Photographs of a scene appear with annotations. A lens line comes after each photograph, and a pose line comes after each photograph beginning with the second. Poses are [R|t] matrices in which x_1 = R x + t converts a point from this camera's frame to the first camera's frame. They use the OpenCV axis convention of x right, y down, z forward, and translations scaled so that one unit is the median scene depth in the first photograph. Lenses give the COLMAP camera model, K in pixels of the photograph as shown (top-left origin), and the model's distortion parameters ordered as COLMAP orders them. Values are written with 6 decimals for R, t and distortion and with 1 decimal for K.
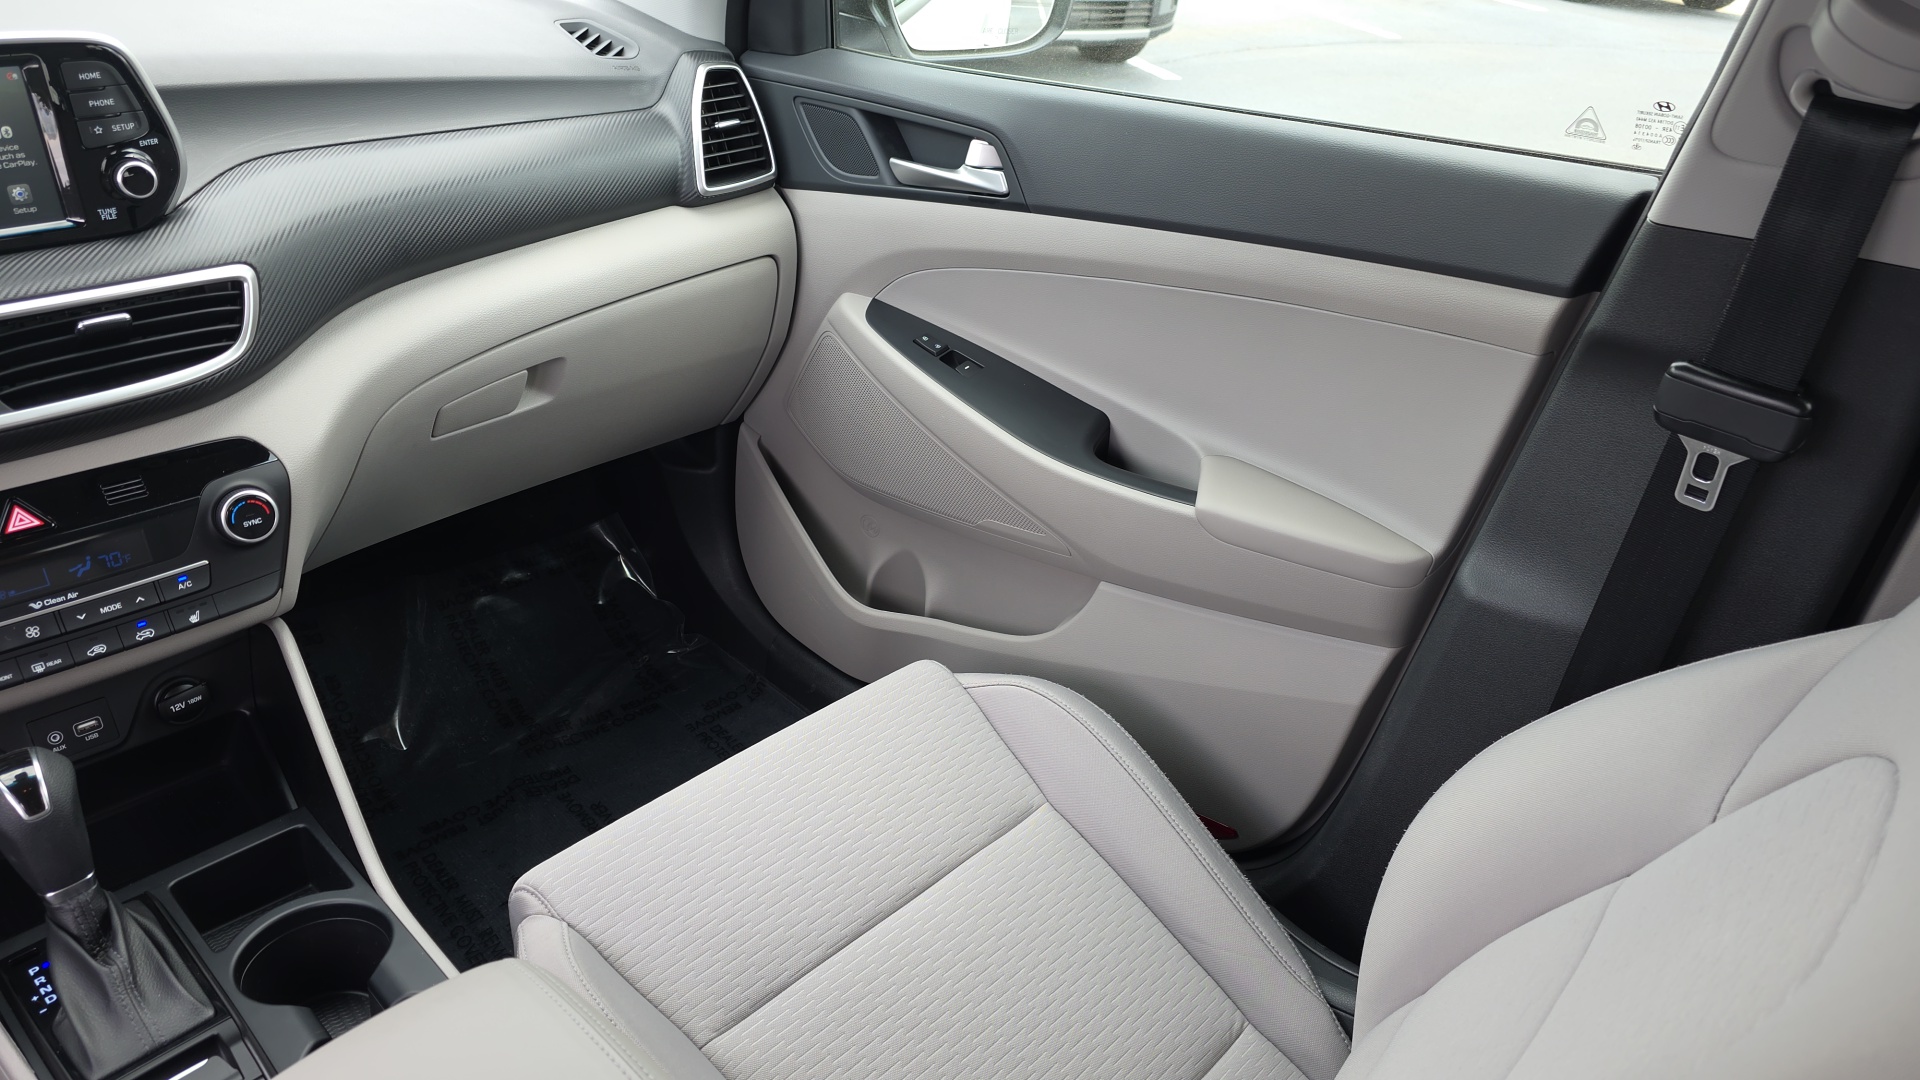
lens RADIAL K [[1296.2, 0, 958.2], [0, 1296.2, 525.5], [0, 0, 1]] dist [0.080201, -0.073664]
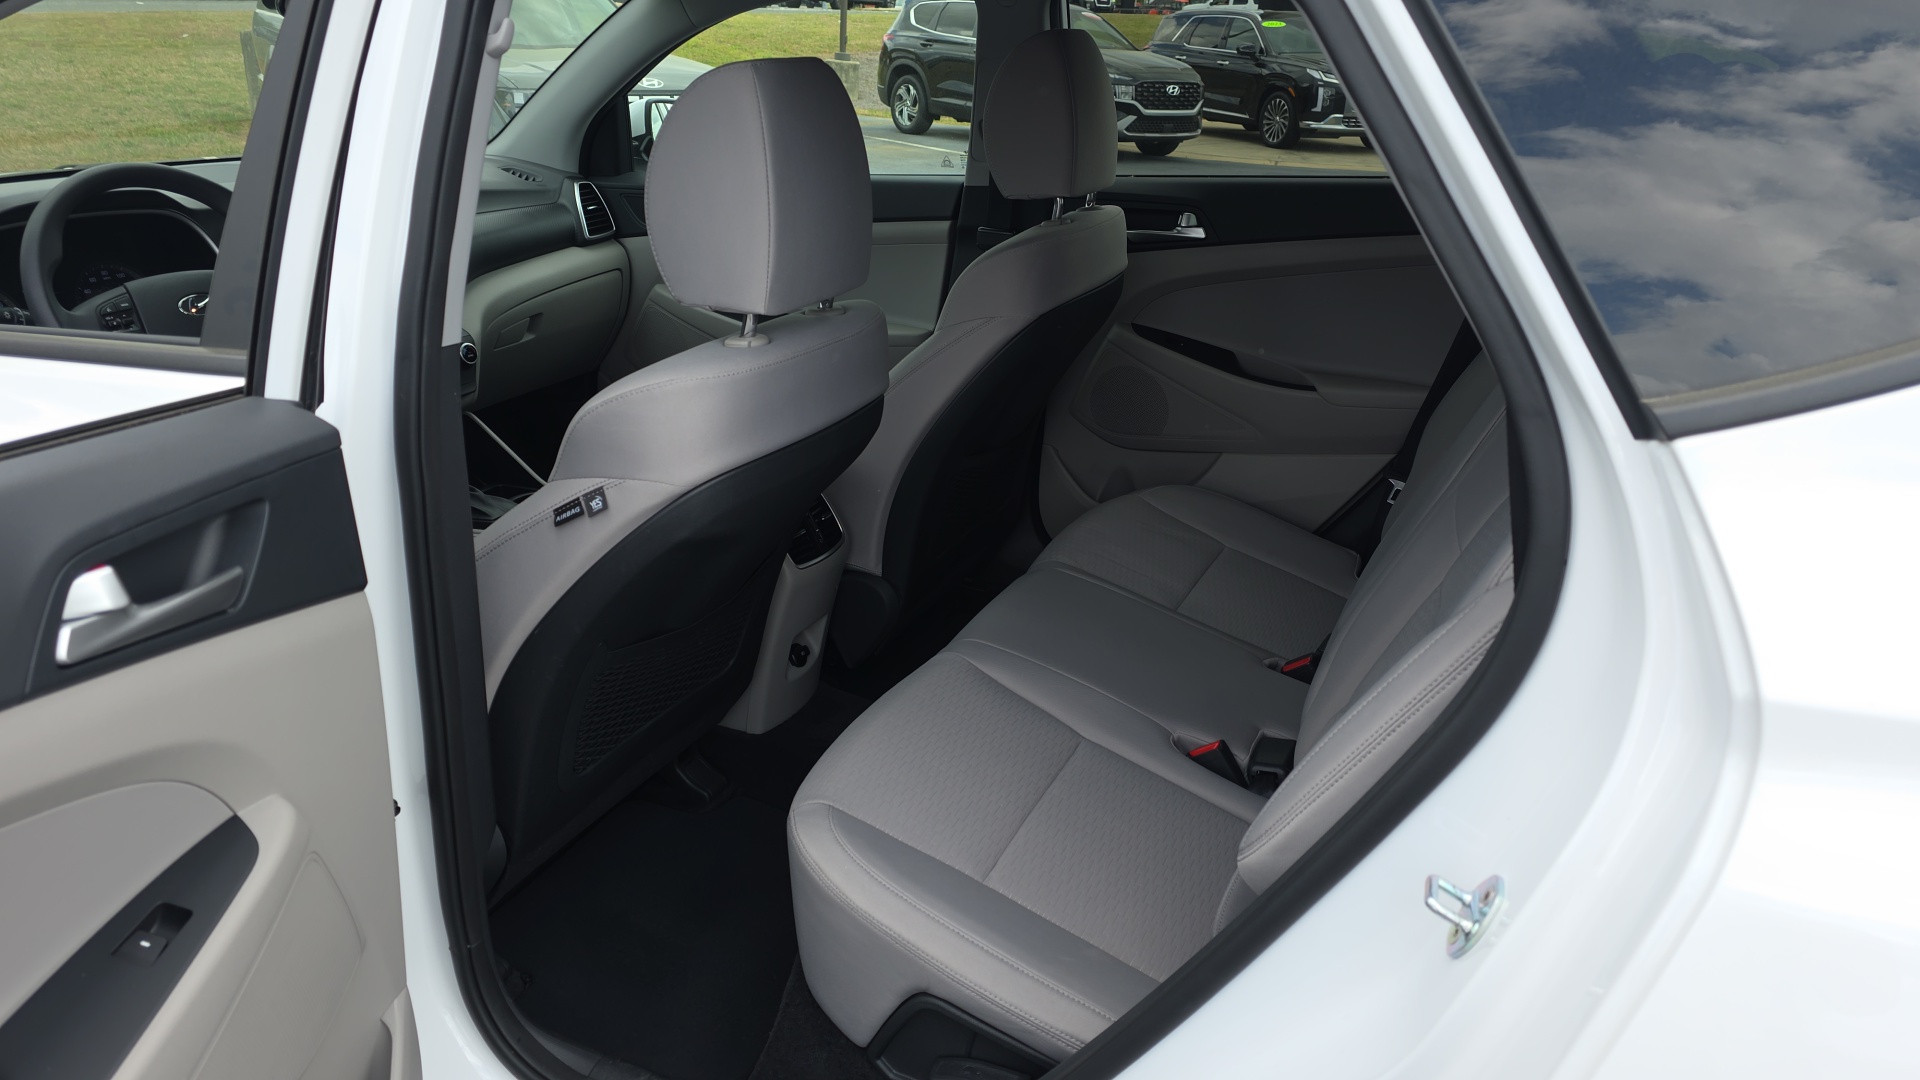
lens RADIAL K [[1319.9, 0, 950.2], [0, 1319.9, 537.1], [0, 0, 1]] dist [0.089933, -0.167456]
pose [[0.945525, -0.155950, 0.285765, -0.422367], [0.190374, 0.976932, -0.096759, 0.683234], [-0.264083, 0.145891, 0.953402, -1.448307]]
